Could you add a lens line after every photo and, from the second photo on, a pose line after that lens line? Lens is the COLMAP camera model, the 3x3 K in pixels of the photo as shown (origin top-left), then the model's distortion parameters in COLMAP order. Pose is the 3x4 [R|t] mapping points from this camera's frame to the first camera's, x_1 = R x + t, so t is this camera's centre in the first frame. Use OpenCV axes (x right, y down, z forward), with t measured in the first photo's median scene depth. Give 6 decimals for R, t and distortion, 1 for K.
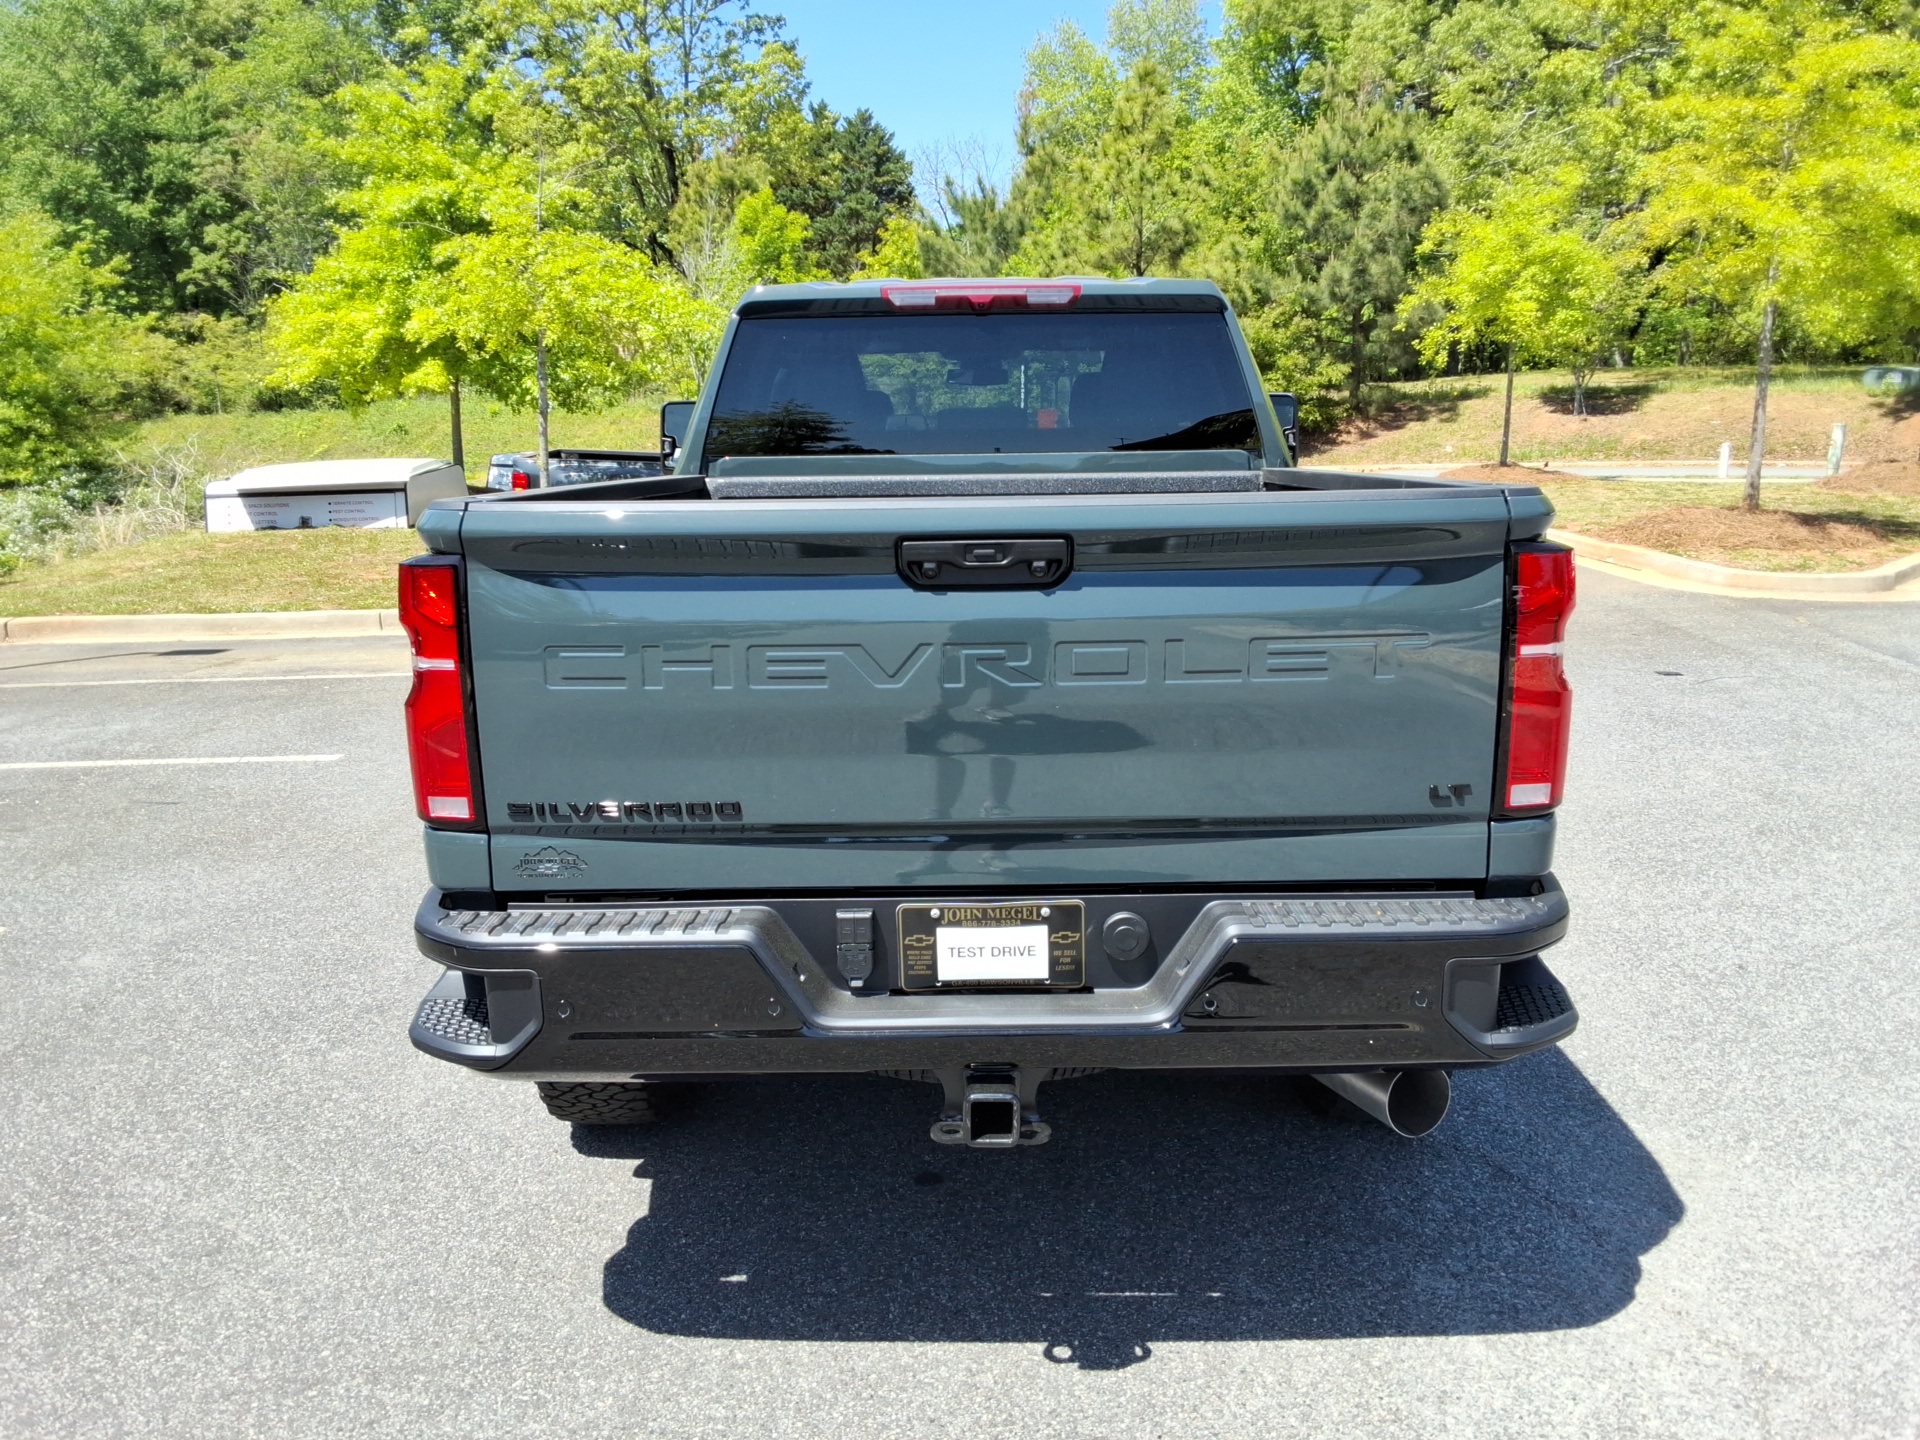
lens RADIAL K [[1542.3, 0, 985.1], [0, 1542.3, 723.1], [0, 0, 1]] dist [0.090439, -0.137870]
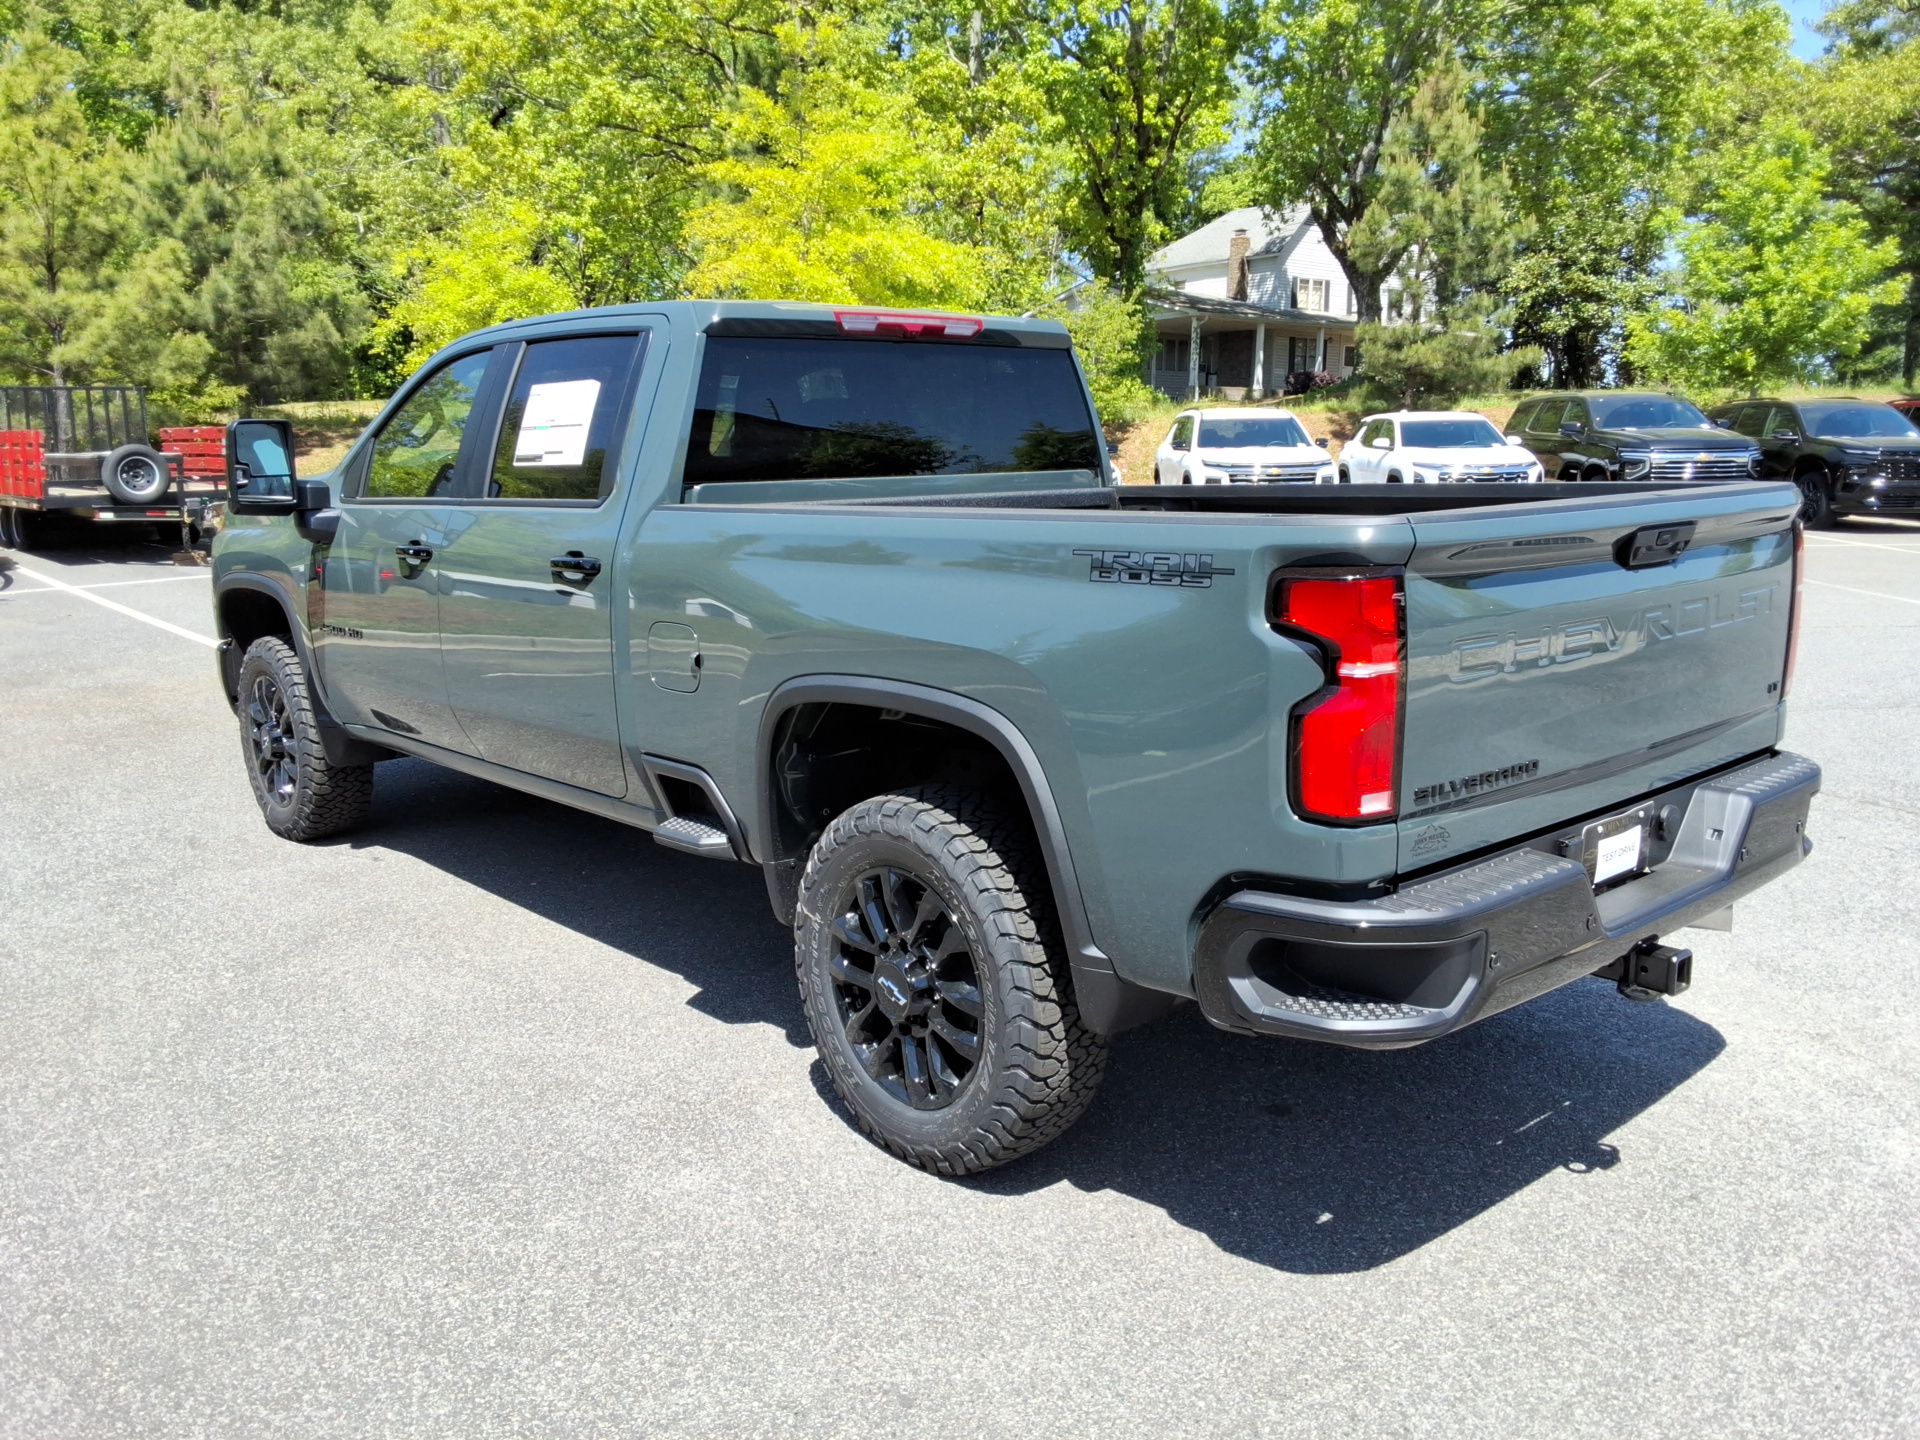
lens RADIAL K [[1542.3, 0, 973.6], [0, 1542.3, 717.8], [0, 0, 1]] dist [0.090439, -0.137870]
pose [[0.736253, -0.118249, 0.666295, -0.165512], [0.131882, 0.990808, 0.030111, -0.009544], [-0.663731, 0.065703, 0.745080, 0.051143]]
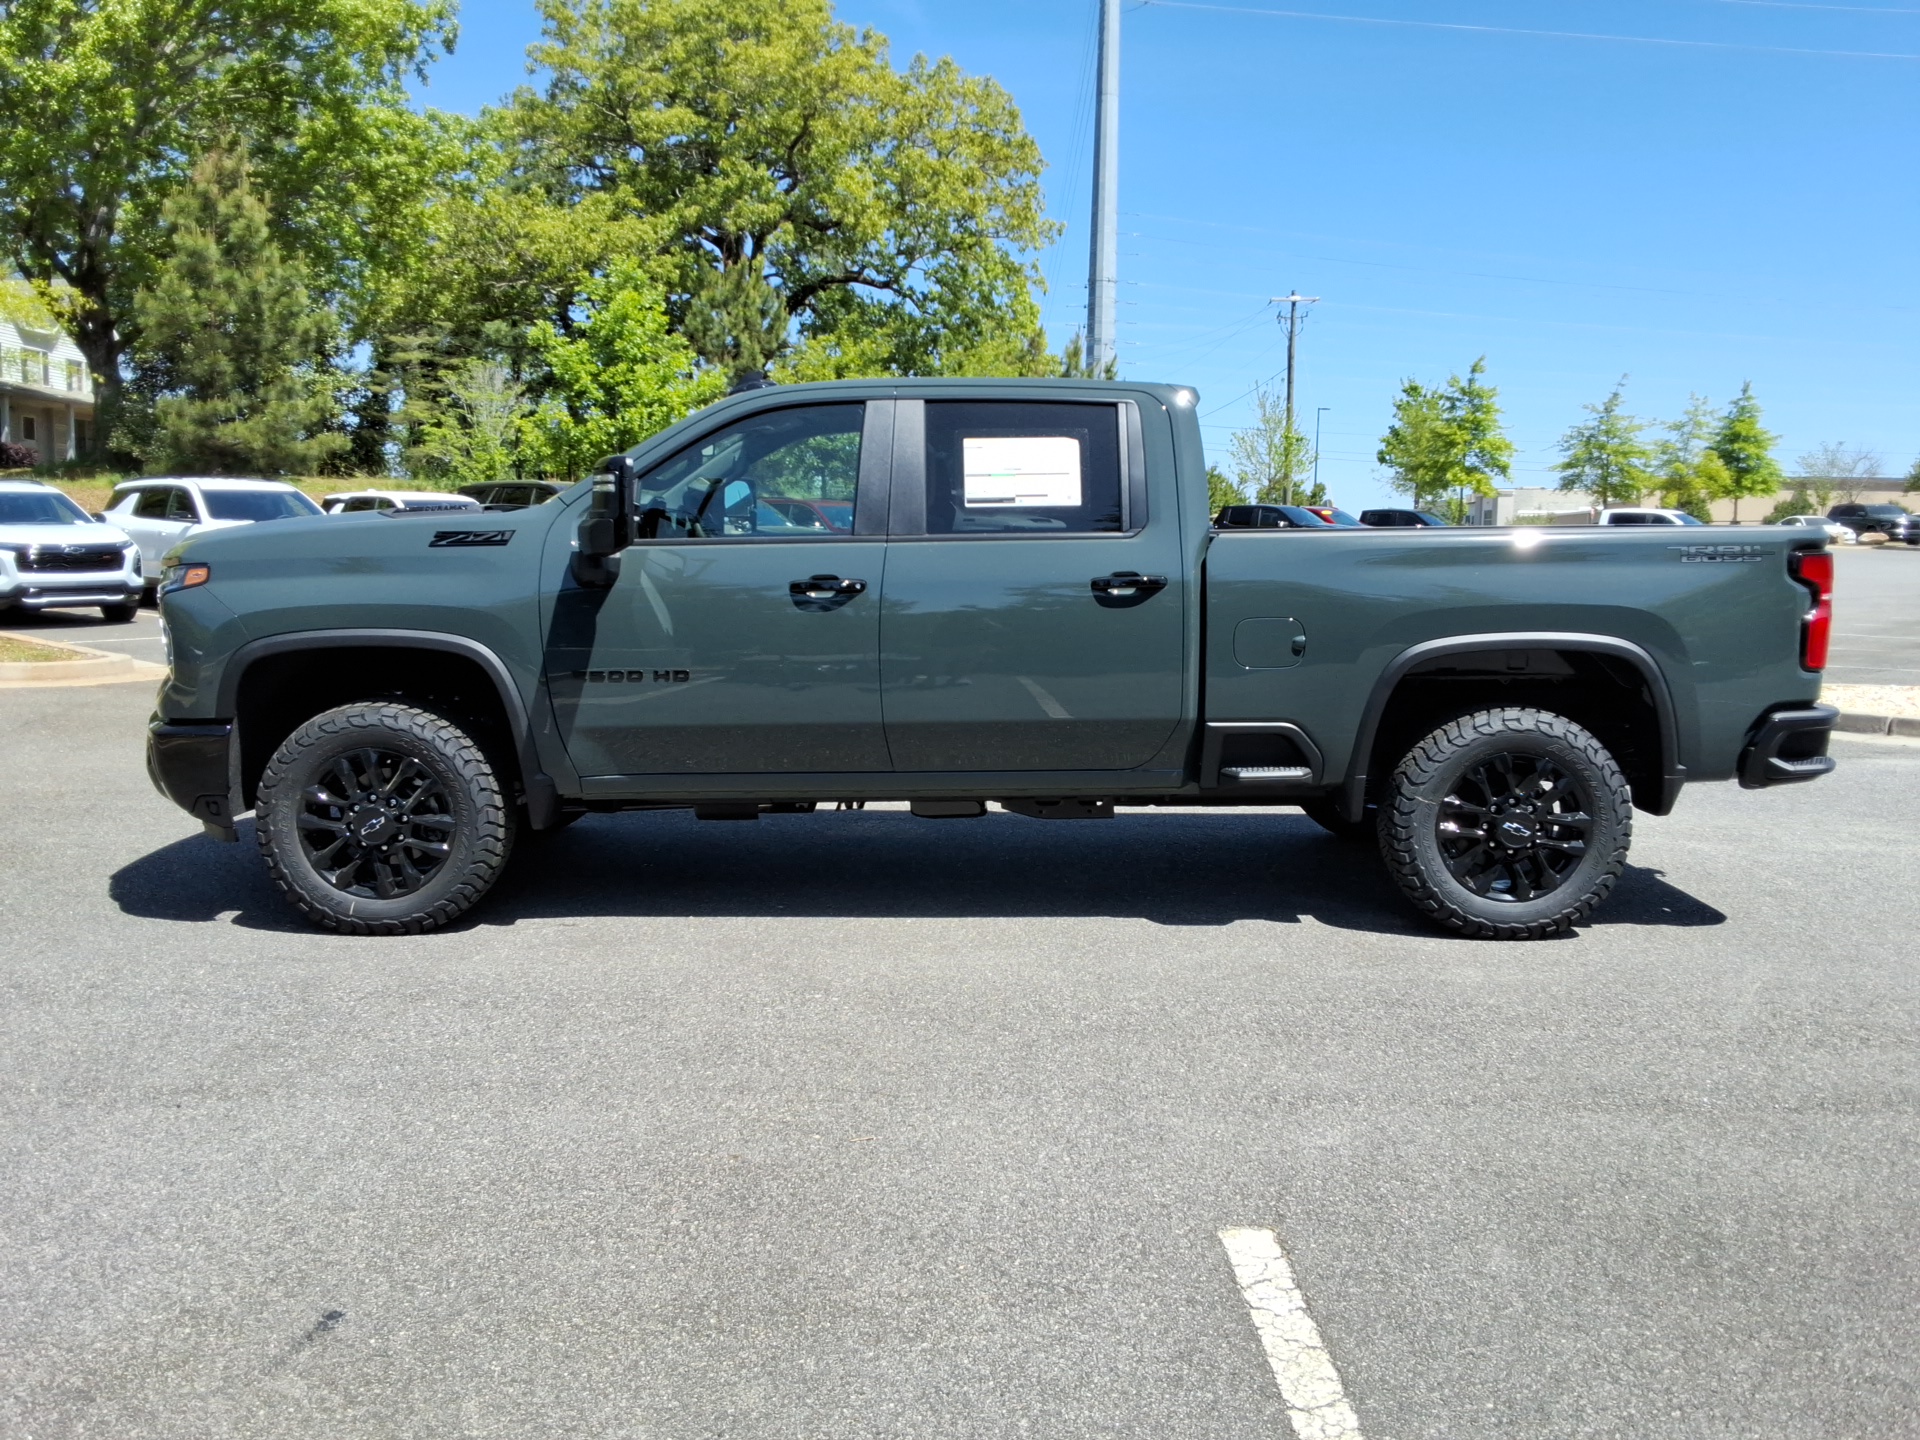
lens RADIAL K [[1542.3, 0, 962.3], [0, 1542.3, 710.7], [0, 0, 1]] dist [0.090439, -0.137870]
pose [[-0.014101, -0.110639, 0.993761, -0.344512], [0.184715, 0.976466, 0.111334, -0.047570], [-0.982691, 0.185133, 0.006668, 0.294300]]
